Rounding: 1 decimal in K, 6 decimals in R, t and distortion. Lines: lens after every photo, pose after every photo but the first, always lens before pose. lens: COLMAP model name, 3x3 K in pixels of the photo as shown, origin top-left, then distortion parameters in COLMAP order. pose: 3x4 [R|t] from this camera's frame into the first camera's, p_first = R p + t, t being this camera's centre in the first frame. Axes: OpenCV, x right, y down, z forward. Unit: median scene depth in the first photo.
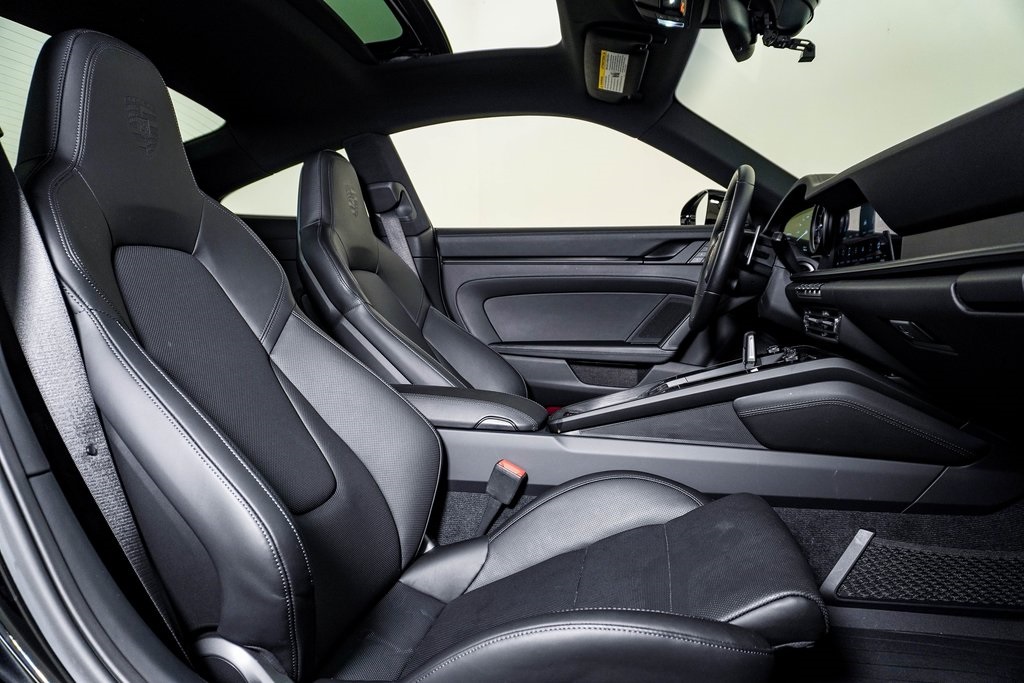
lens RADIAL K [[681.3, 0, 517.2], [0, 681.3, 341.6], [0, 0, 1]] dist [-0.036491, 0.001625]
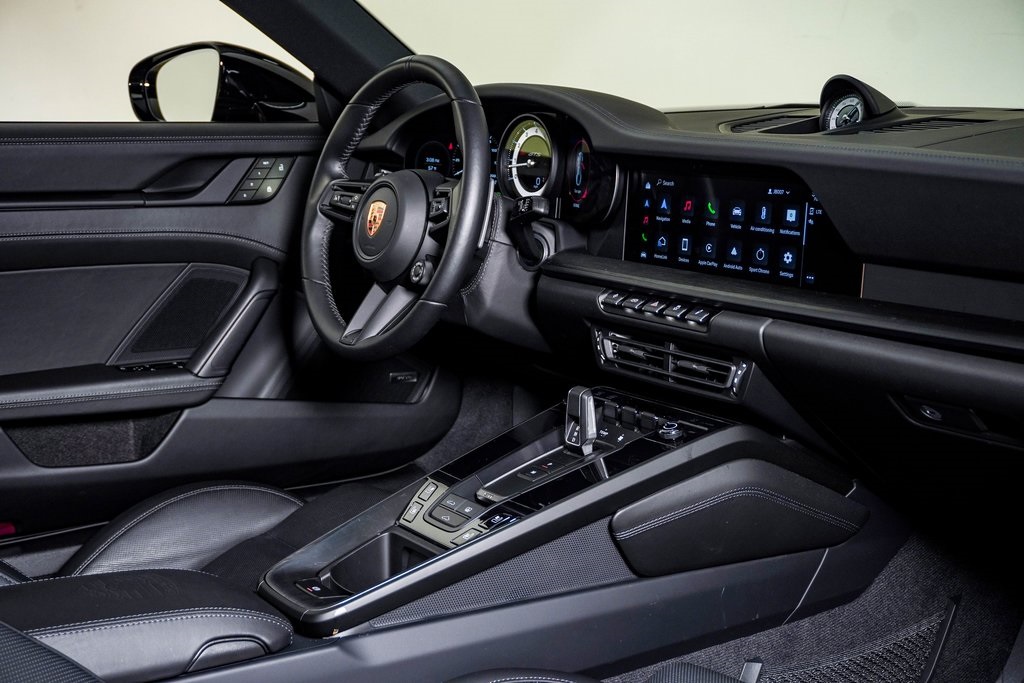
lens RADIAL K [[1384.0, 0, 511.9], [0, 1384.0, 342.1], [0, 0, 1]] dist [0.012960, 0.000000]
pose [[0.691760, -0.117984, 0.712424, -0.354591], [0.042461, 0.991501, 0.122973, -0.130116], [-0.720878, -0.054817, 0.690891, 0.123391]]
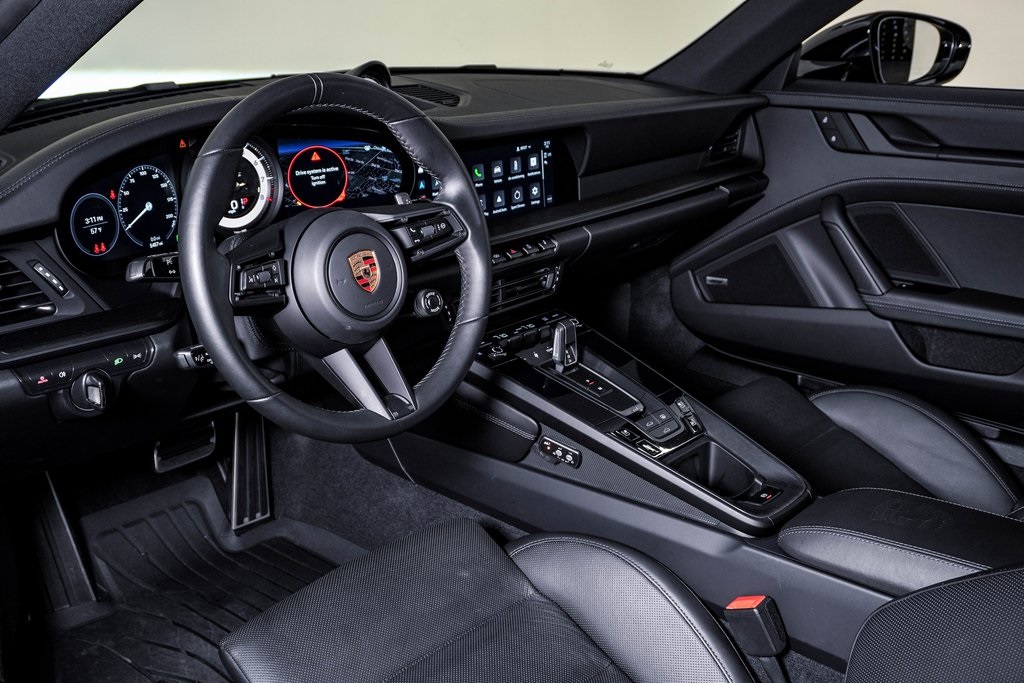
lens RADIAL K [[1041.0, 0, 514.2], [0, 1041.0, 340.2], [0, 0, 1]] dist [-0.010235, 0.000000]
pose [[-0.848122, -0.155837, 0.506363, -0.131064], [0.055910, 0.924098, 0.378043, -0.279481], [-0.526843, 0.348937, -0.775035, 1.224619]]
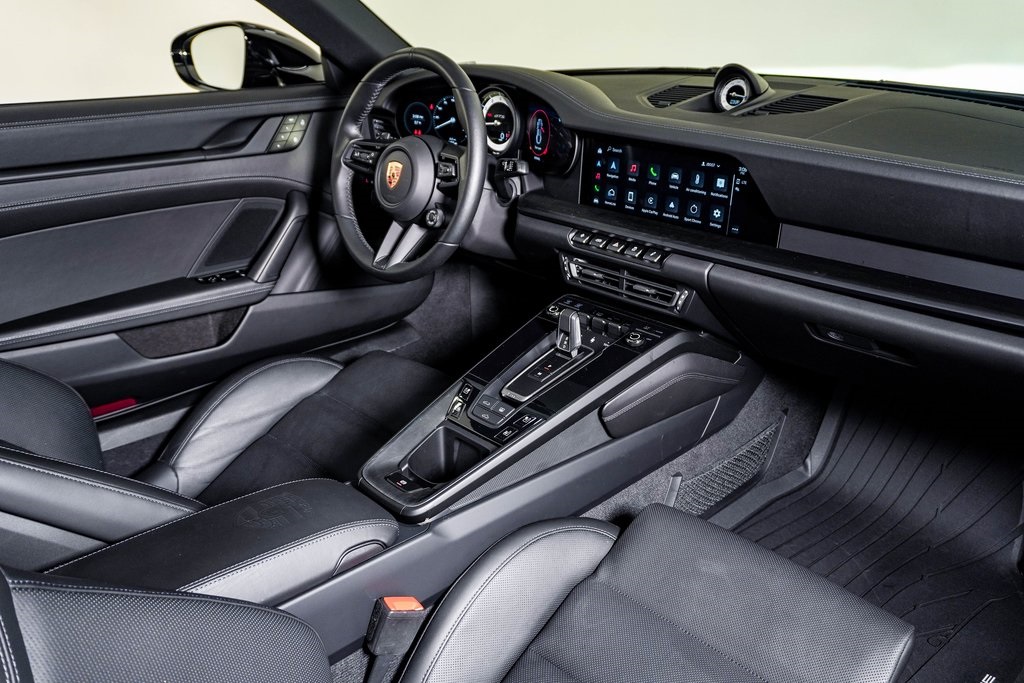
lens RADIAL K [[831.2, 0, 511.1], [0, 831.2, 339.0], [0, 0, 1]] dist [-0.001188, 0.014057]
pose [[0.573412, -0.305974, 0.759986, -0.305755], [0.054779, 0.939884, 0.337071, -0.207814], [-0.817434, -0.151649, 0.555701, 0.300886]]
